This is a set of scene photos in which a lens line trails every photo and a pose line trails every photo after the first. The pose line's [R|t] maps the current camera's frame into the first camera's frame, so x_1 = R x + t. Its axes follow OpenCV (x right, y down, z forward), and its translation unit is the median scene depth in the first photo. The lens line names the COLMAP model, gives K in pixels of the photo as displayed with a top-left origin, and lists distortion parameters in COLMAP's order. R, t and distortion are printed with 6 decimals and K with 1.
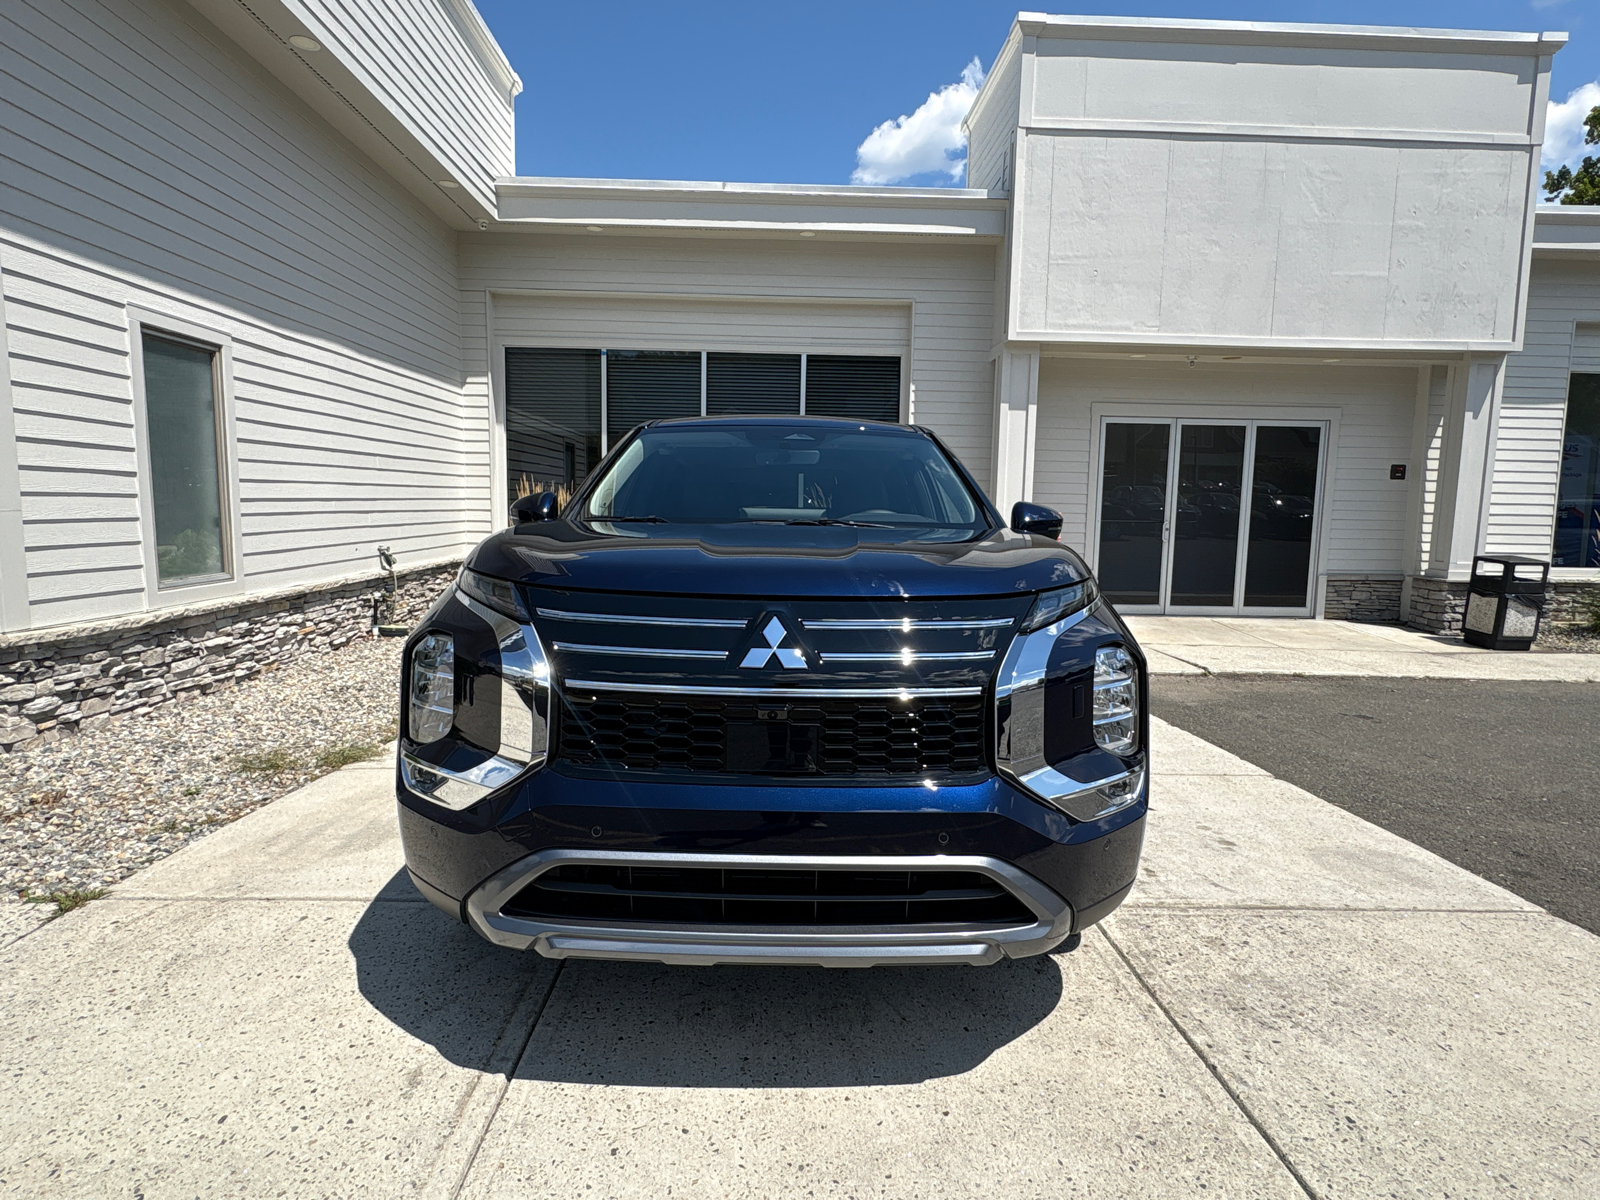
lens RADIAL K [[838.4, 0, 796.7], [0, 838.4, 599.1], [0, 0, 1]] dist [0.002140, -0.000974]
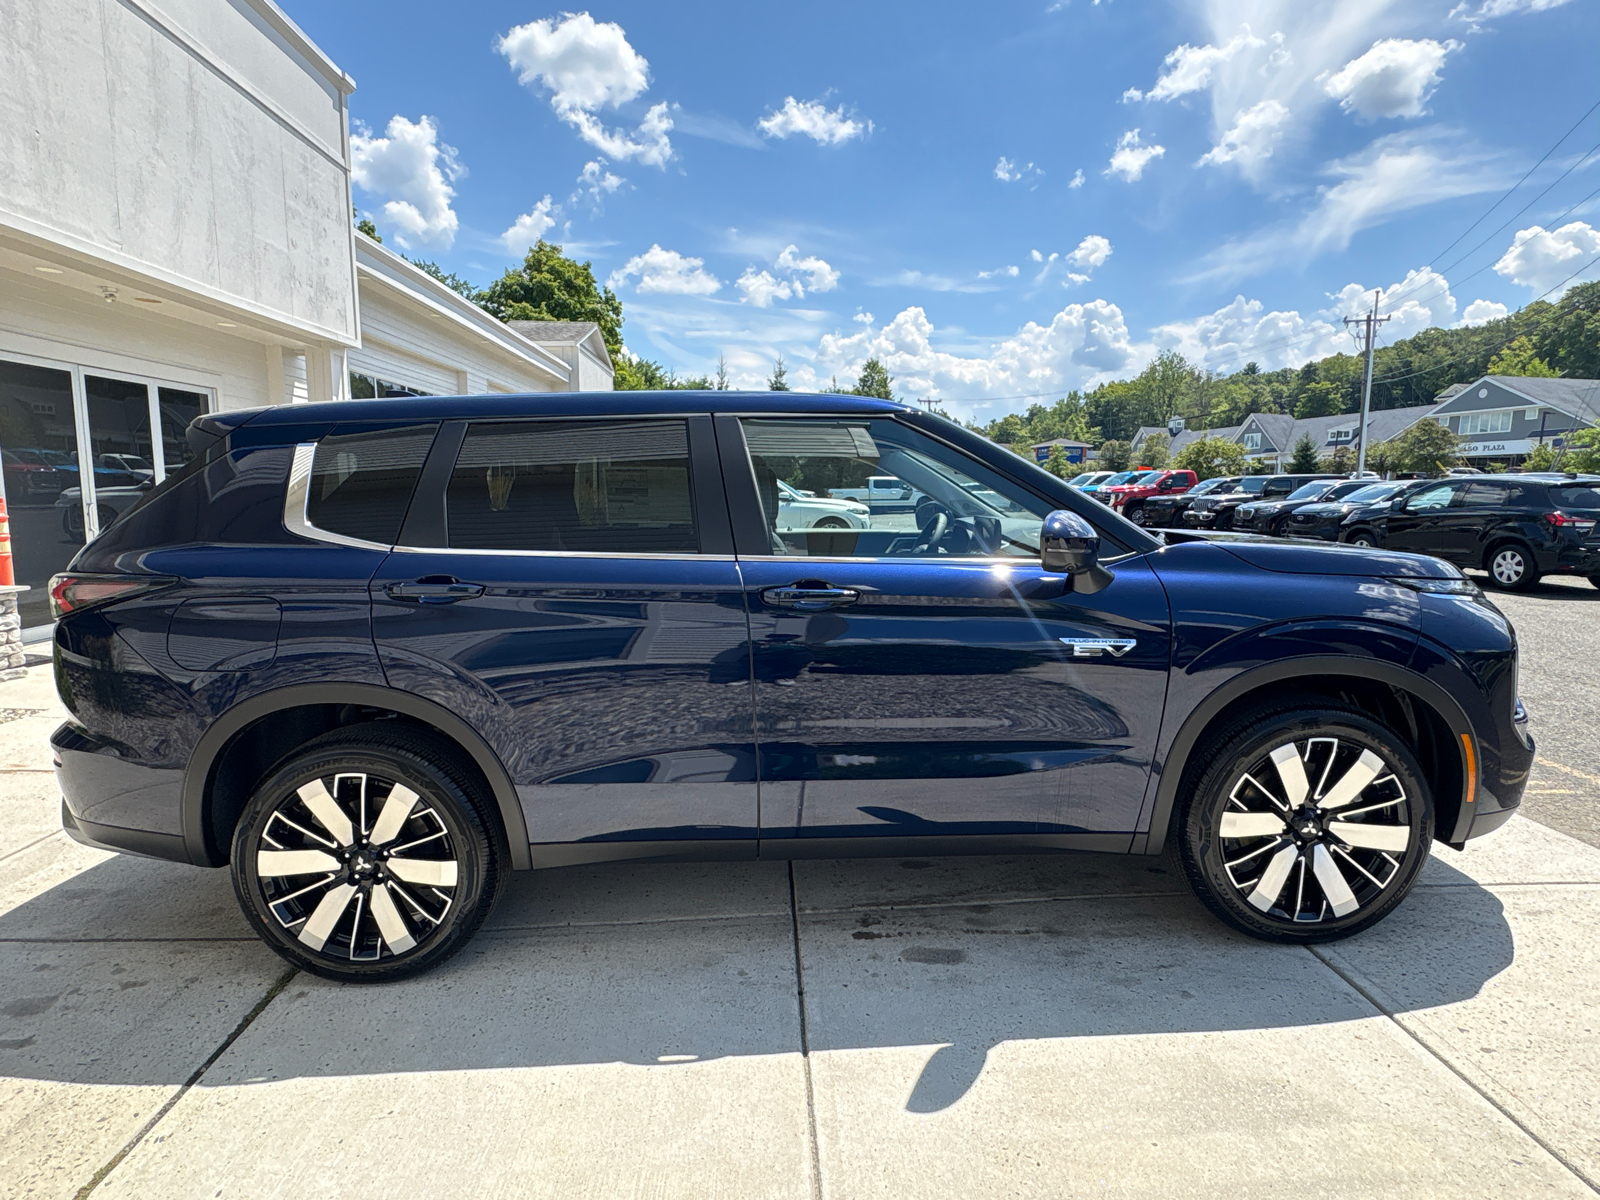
lens RADIAL K [[838.4, 0, 792.4], [0, 838.4, 587.4], [0, 0, 1]] dist [0.002140, -0.000974]
pose [[-0.009477, -0.135873, 0.990681, -0.371313], [0.100874, 0.985542, 0.136133, -0.067828], [-0.994854, 0.101224, 0.004366, 0.453010]]
